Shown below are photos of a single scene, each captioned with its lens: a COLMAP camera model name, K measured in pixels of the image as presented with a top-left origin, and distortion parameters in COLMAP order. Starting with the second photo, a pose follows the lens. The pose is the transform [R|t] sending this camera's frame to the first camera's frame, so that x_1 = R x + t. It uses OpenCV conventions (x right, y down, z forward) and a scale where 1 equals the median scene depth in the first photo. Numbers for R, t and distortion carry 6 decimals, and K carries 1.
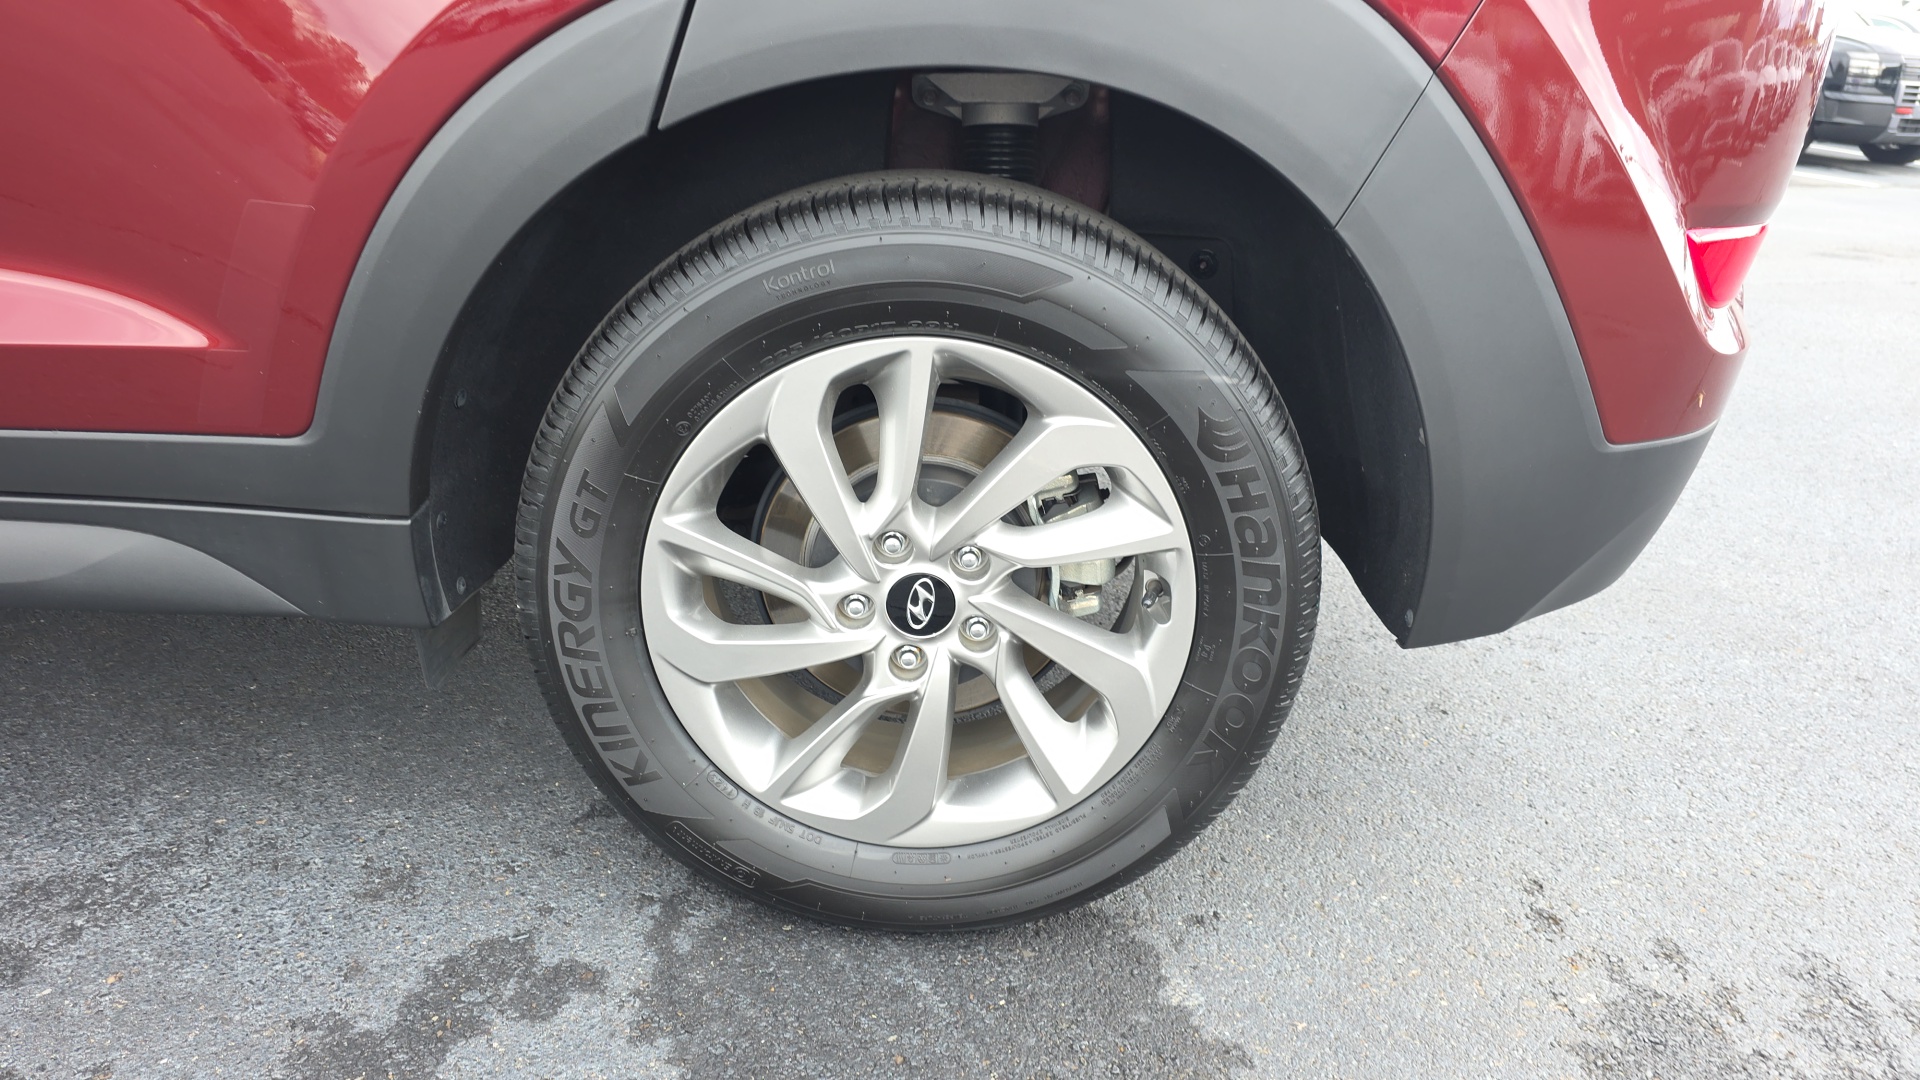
lens RADIAL K [[1295.2, 0, 956.5], [0, 1295.2, 568.4], [0, 0, 1]] dist [0.076317, -0.080349]
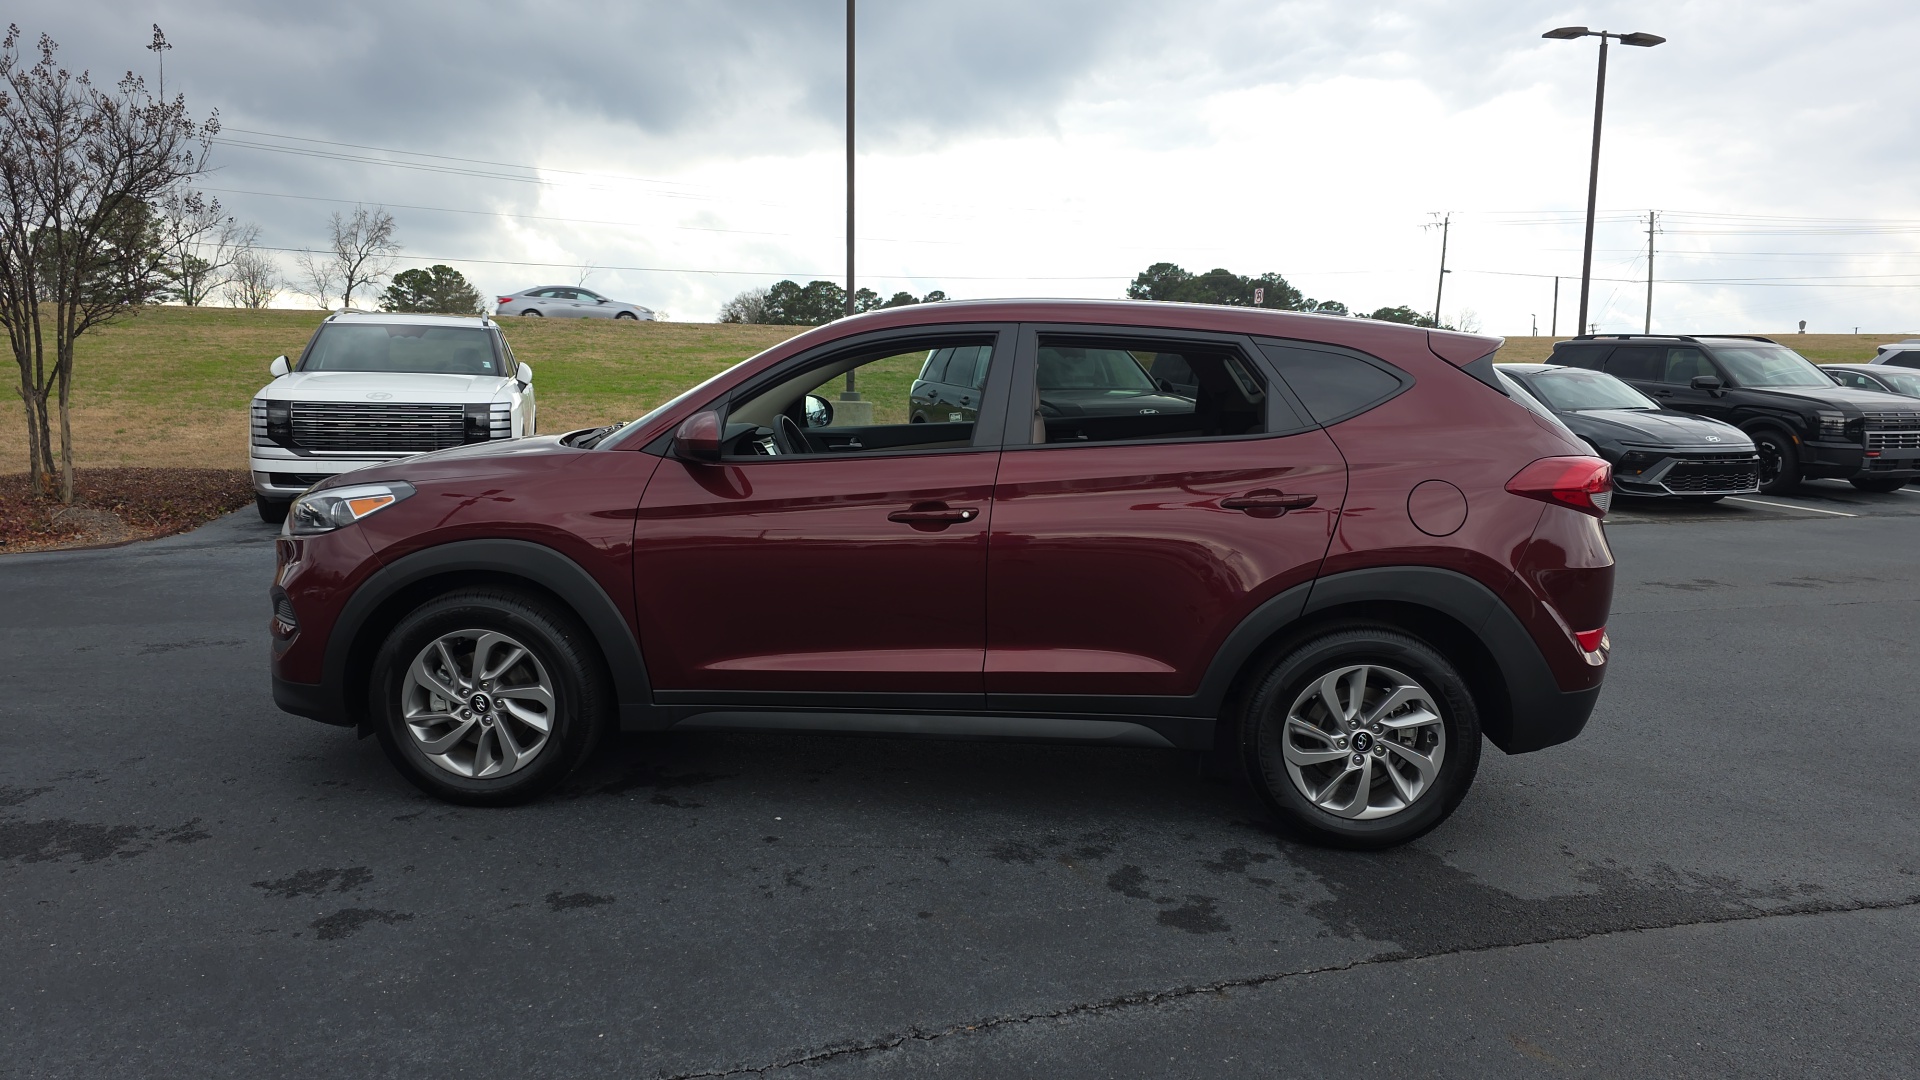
lens RADIAL K [[1295.2, 0, 956.5], [0, 1295.2, 568.4], [0, 0, 1]] dist [0.076317, -0.080349]
pose [[0.998516, -0.025887, -0.047912, -0.915391], [0.014045, 0.972445, -0.232709, 0.368359], [0.052616, 0.231690, 0.971366, -2.494543]]
